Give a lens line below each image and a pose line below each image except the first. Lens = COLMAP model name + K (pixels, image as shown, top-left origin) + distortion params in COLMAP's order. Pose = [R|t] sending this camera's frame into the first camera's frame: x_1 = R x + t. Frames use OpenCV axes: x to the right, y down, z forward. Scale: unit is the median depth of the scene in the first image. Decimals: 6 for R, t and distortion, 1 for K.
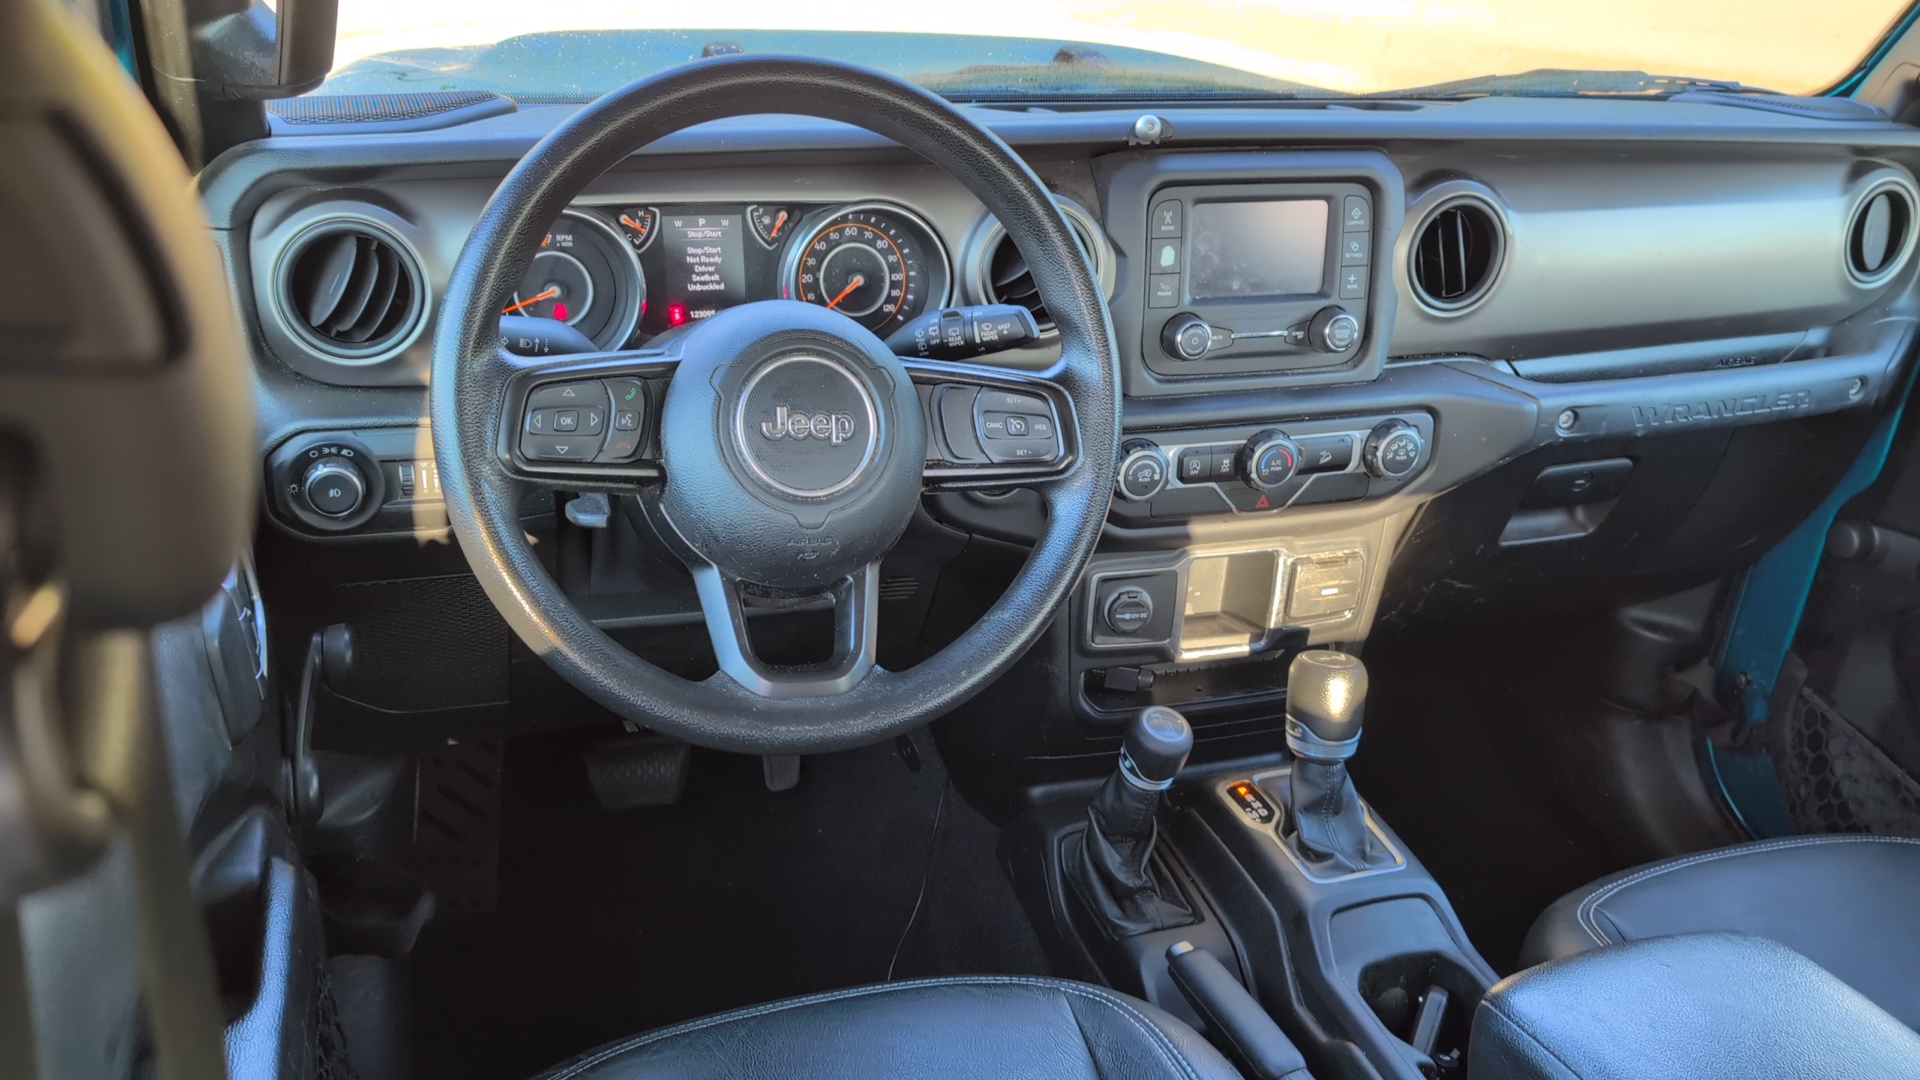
lens RADIAL K [[1624.3, 0, 960.3], [0, 1624.3, 535.2], [0, 0, 1]] dist [0.019714, -0.029431]
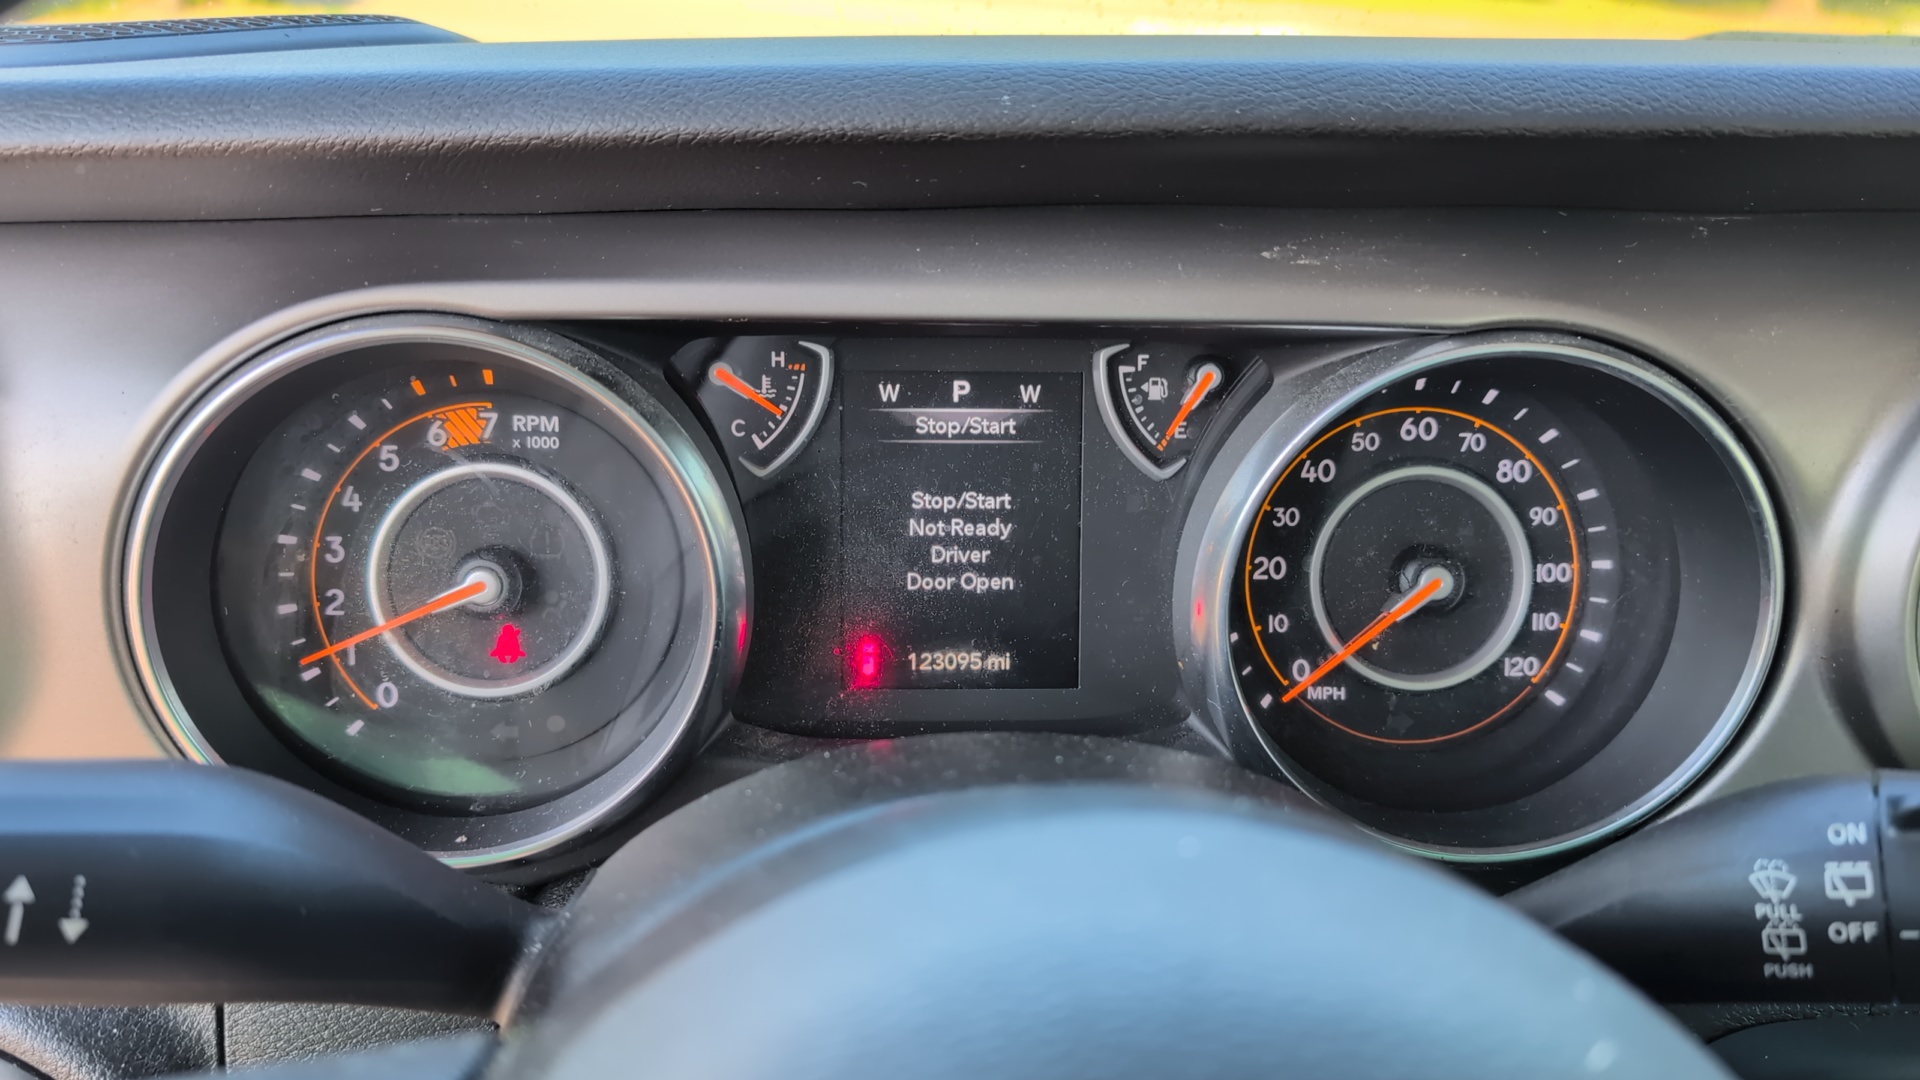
lens RADIAL K [[1624.3, 0, 960.2], [0, 1624.3, 535.5], [0, 0, 1]] dist [0.019714, -0.029431]
pose [[0.965165, 0.048232, -0.257158, -0.070469], [-0.076863, 0.991762, -0.102469, -0.125577], [0.250097, 0.118665, 0.960921, 0.666876]]
